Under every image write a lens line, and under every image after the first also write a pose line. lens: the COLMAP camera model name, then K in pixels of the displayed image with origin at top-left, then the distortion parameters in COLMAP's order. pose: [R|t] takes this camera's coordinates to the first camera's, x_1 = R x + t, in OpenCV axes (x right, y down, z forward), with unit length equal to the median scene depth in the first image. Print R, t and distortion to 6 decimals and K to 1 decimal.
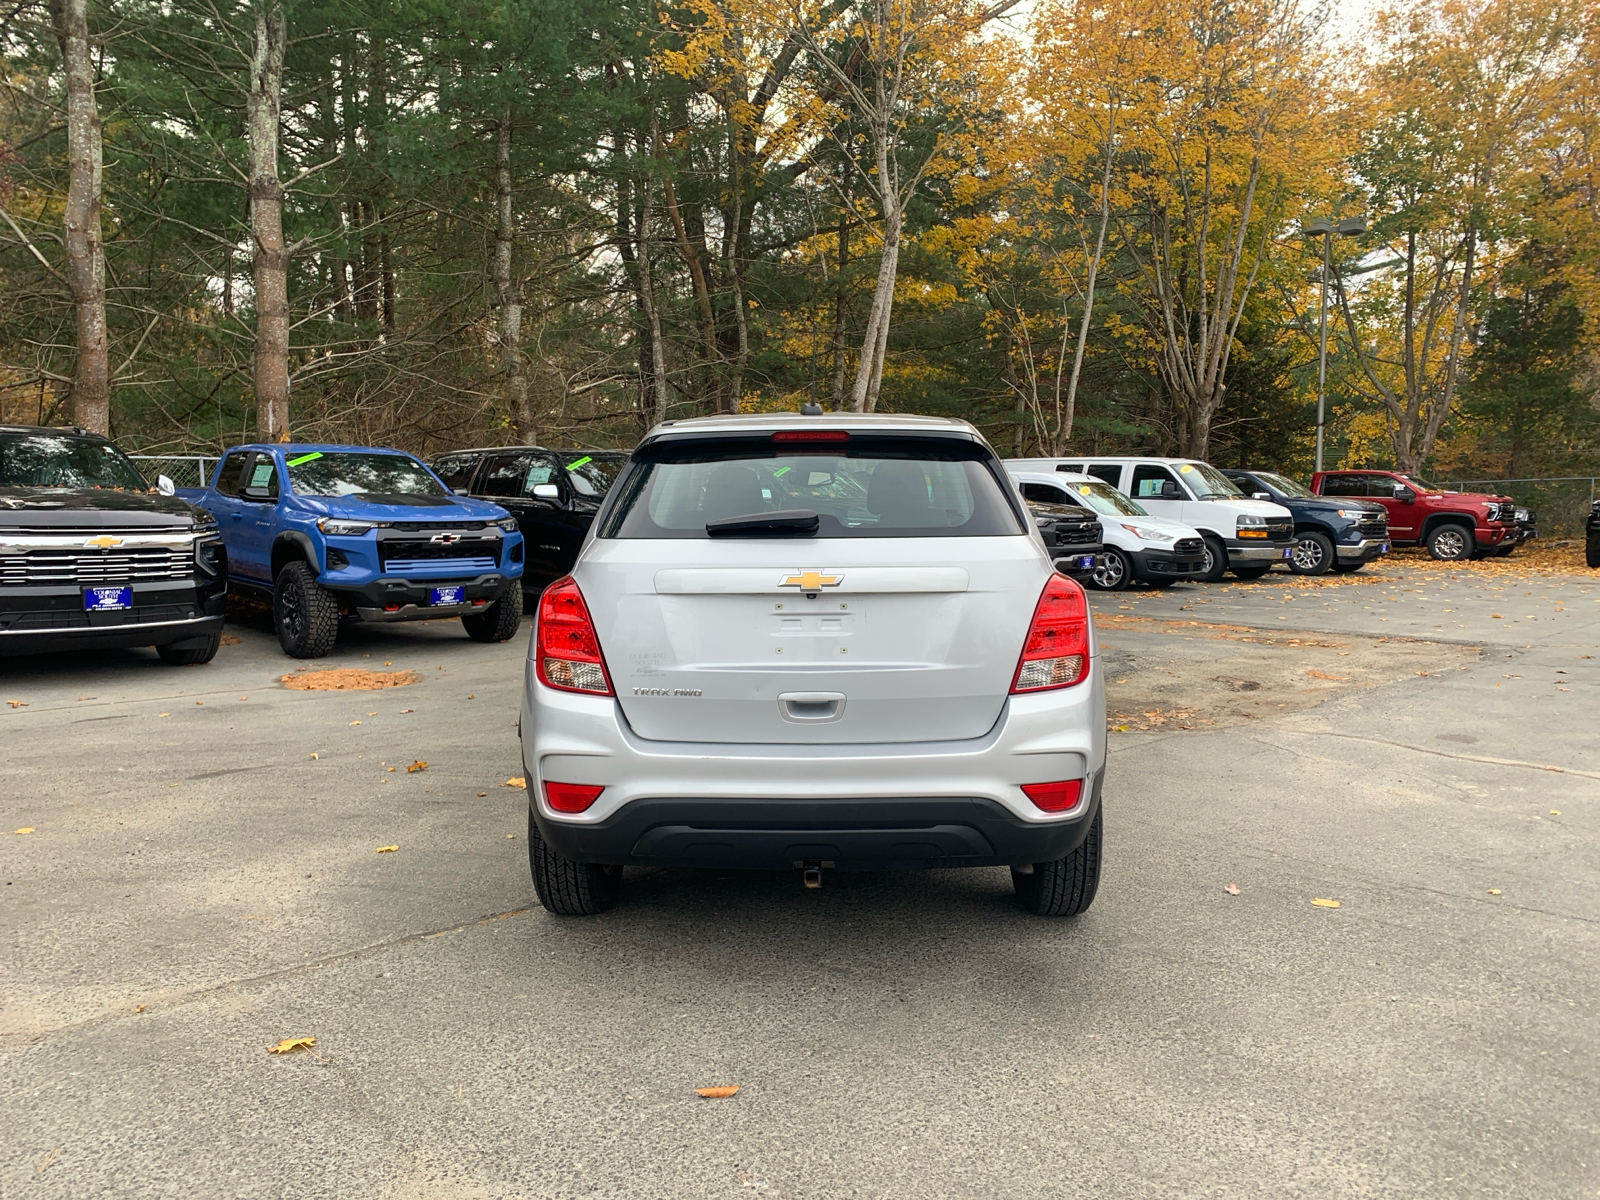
lens RADIAL K [[1205.8, 0, 800.0], [0, 1205.8, 600.0], [0, 0, 1]] dist [0.001272, -0.007397]
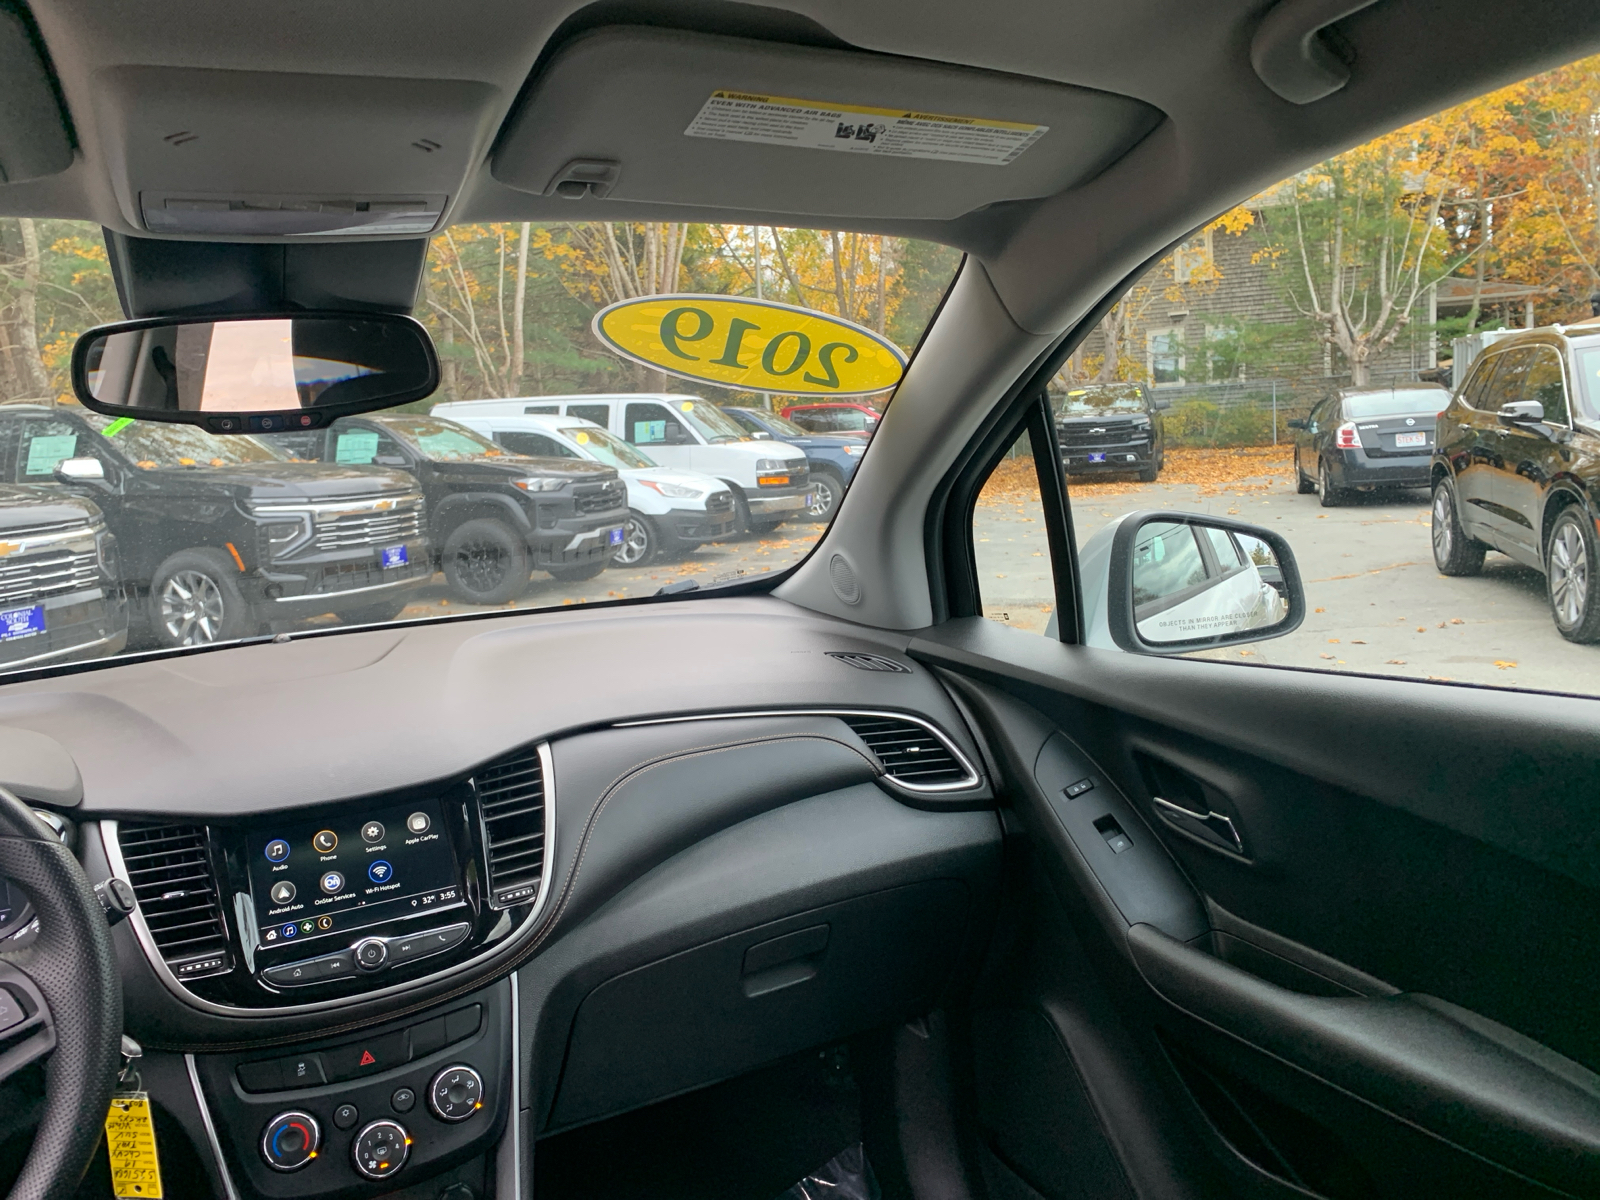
lens RADIAL K [[1194.2, 0, 775.8], [0, 1194.2, 603.5], [0, 0, 1]] dist [0.053509, -0.090865]
pose [[0.888825, -0.112919, 0.444116, -0.001084], [0.093901, 0.993479, 0.064670, -0.030867], [-0.448523, -0.015777, 0.893632, 0.338236]]
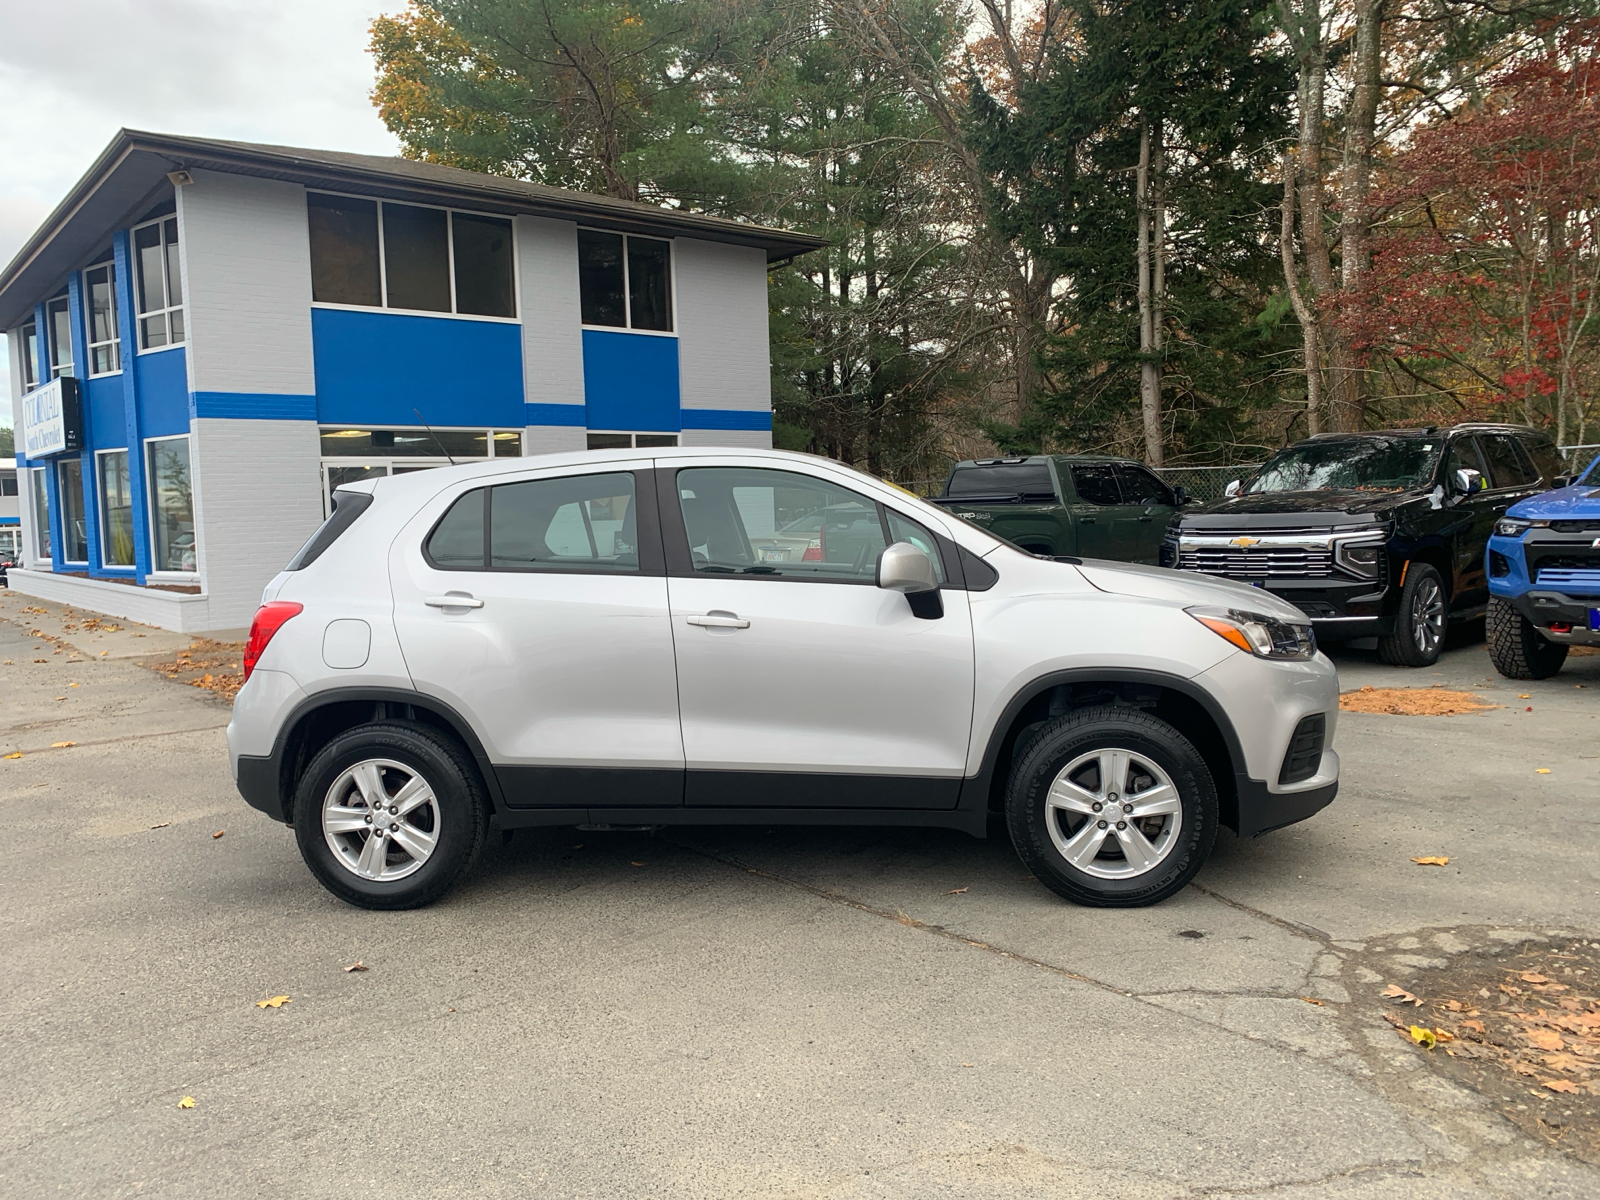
lens RADIAL K [[1204.3, 0, 788.3], [0, 1204.3, 612.1], [0, 0, 1]] dist [0.002650, 0.002263]
pose [[-0.103971, 0.077307, -0.991571, 0.345719], [-0.038037, 0.995936, 0.081636, -0.034169], [0.993853, 0.046204, -0.100608, 0.398493]]
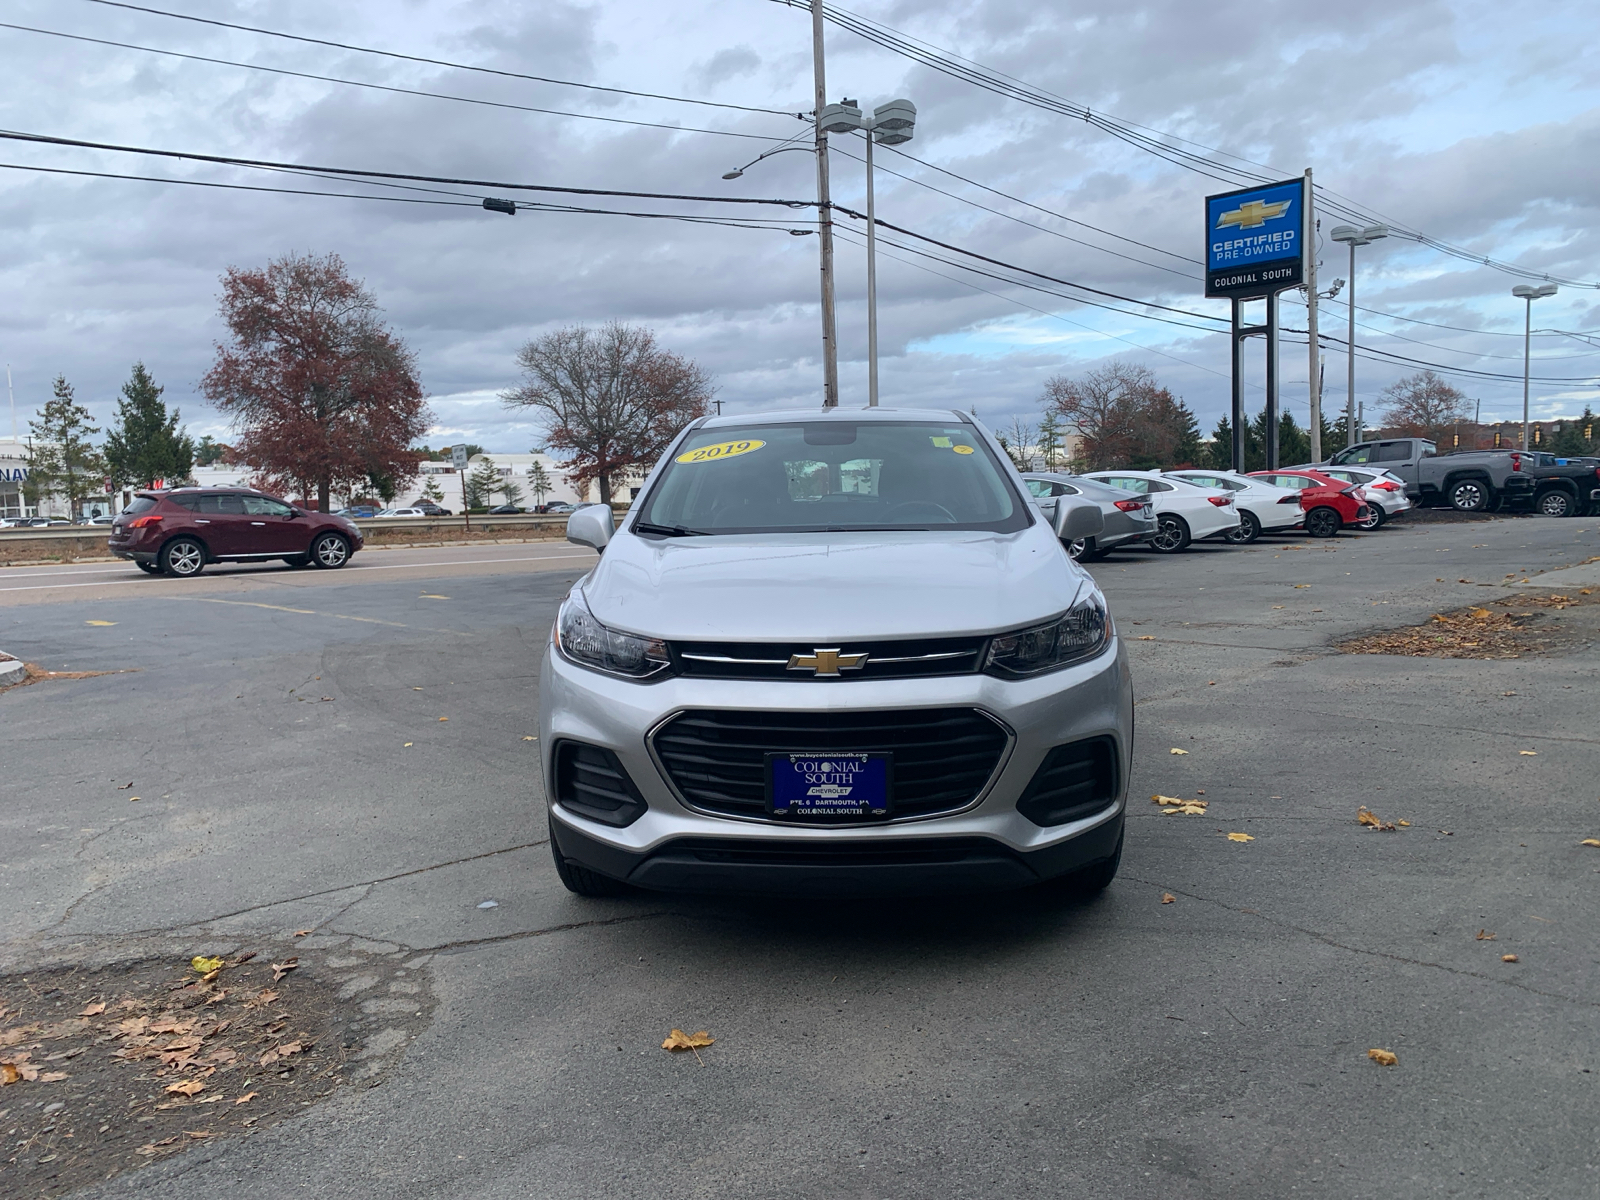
lens RADIAL K [[1200.5, 0, 777.3], [0, 1200.5, 617.6], [0, 0, 1]] dist [0.055086, -0.087992]
pose [[-0.999039, 0.020647, 0.038658, 0.006399], [0.026917, 0.985170, 0.169455, -0.051193], [-0.034586, 0.170333, -0.984779, 0.710892]]
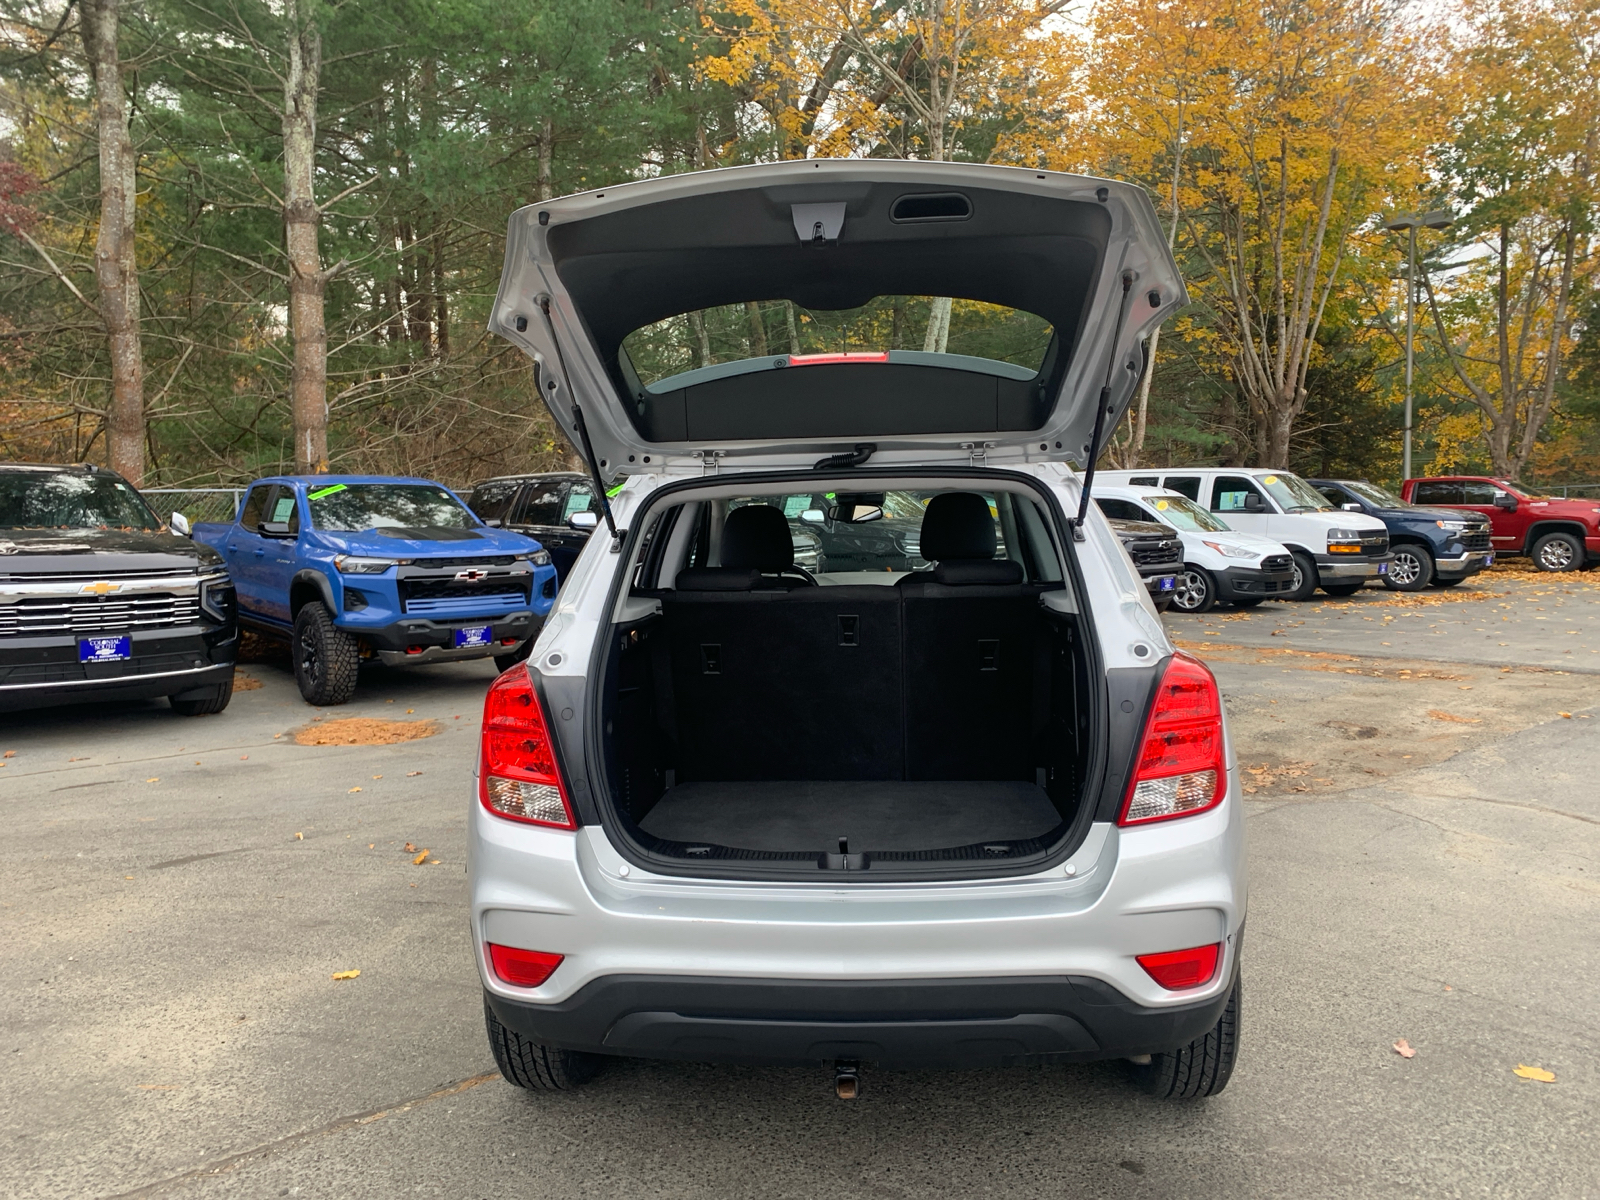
lens RADIAL K [[1212.5, 0, 793.7], [0, 1212.5, 595.4], [0, 0, 1]] dist [-0.011250, 0.008699]
pose [[0.998248, -0.014167, -0.057456, 0.005390], [0.013241, 0.999777, -0.016467, -0.011670], [0.057677, 0.015677, 0.998212, 0.058187]]
